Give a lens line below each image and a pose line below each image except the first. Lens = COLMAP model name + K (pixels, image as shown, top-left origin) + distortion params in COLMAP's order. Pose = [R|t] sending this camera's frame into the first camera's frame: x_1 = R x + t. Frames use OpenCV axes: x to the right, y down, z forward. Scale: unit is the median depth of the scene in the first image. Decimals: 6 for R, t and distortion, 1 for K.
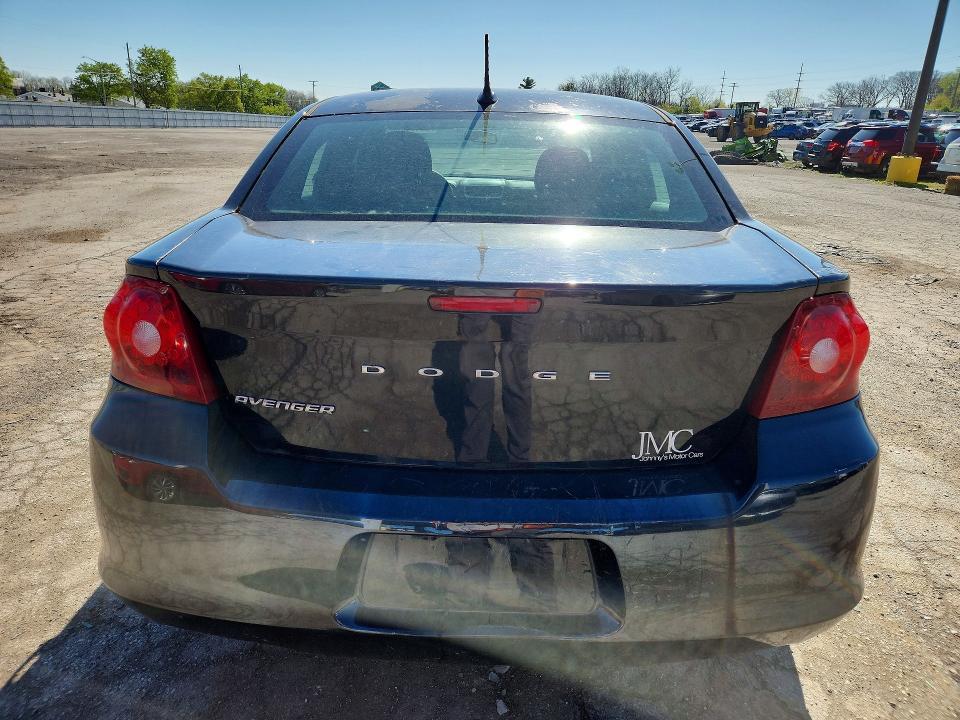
lens RADIAL K [[681.6, 0, 479.8], [0, 681.6, 355.4], [0, 0, 1]] dist [0.022206, -0.001194]
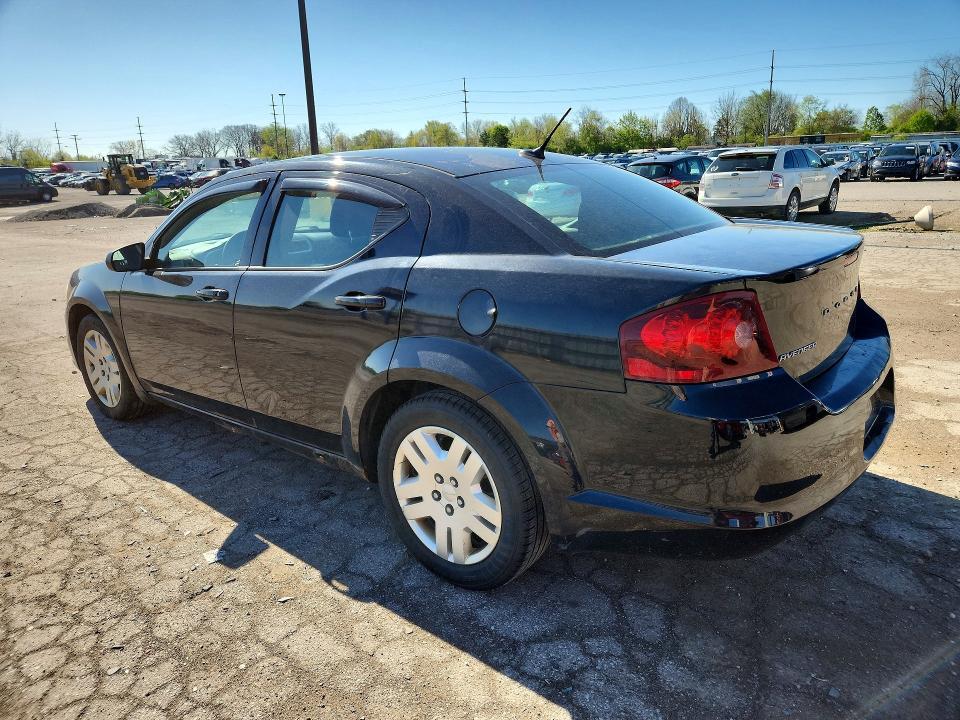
lens RADIAL K [[681.6, 0, 478.7], [0, 681.6, 358.2], [0, 0, 1]] dist [0.022206, -0.001194]
pose [[0.590914, -0.255789, 0.765109, -0.133329], [0.301954, 0.949592, 0.084258, -0.019408], [-0.748094, 0.181239, 0.638364, 0.039126]]
